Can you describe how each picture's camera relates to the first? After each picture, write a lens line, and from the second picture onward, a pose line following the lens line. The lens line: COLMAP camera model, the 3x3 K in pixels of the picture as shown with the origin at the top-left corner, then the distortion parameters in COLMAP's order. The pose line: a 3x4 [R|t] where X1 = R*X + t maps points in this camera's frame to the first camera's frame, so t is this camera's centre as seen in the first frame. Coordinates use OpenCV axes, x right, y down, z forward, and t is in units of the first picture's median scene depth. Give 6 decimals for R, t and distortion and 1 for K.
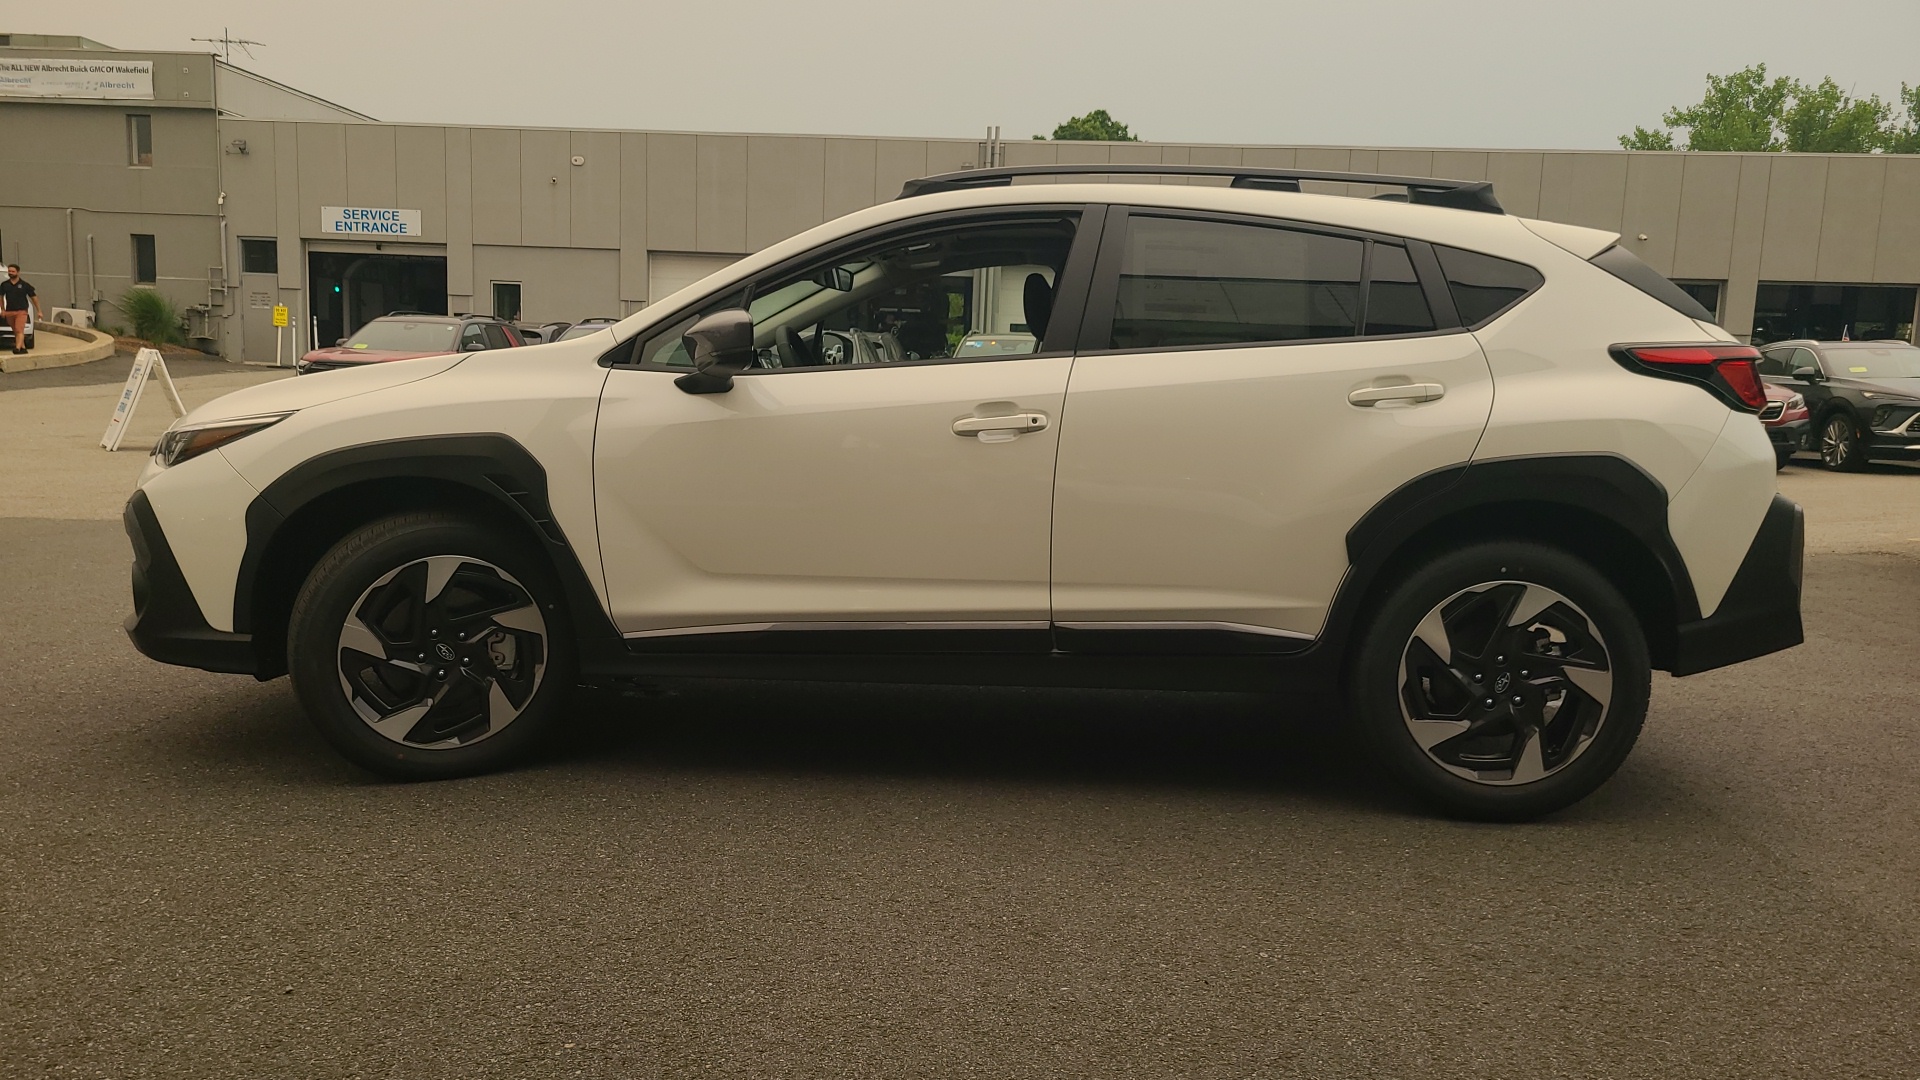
lens RADIAL K [[1444.2, 0, 962.3], [0, 1444.2, 552.8], [0, 0, 1]] dist [0.029371, -0.007438]
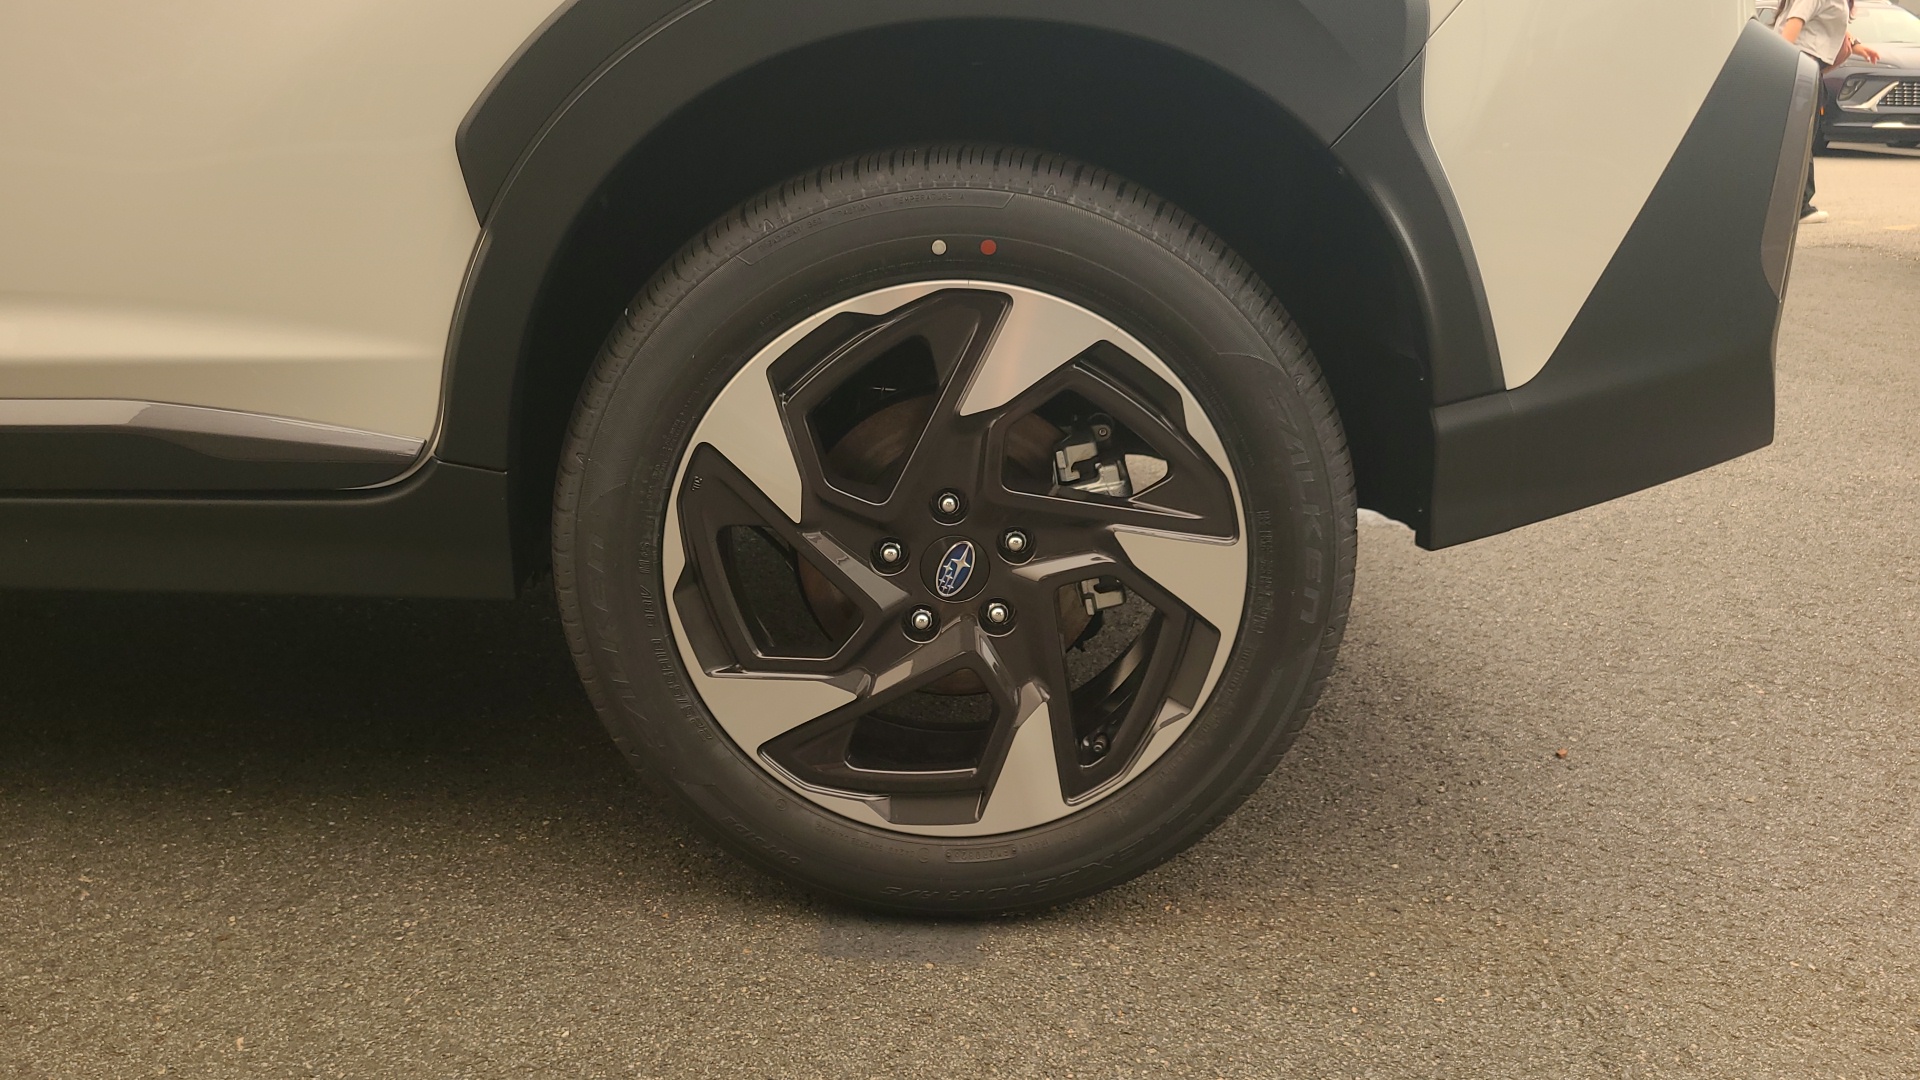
lens RADIAL K [[1444.2, 0, 968.1], [0, 1444.2, 571.7], [0, 0, 1]] dist [0.029371, -0.007438]
pose [[0.998909, -0.007986, 0.046007, 0.351252], [-0.001992, 0.977080, 0.212865, 0.013398], [-0.046652, -0.212724, 0.975998, 0.634864]]
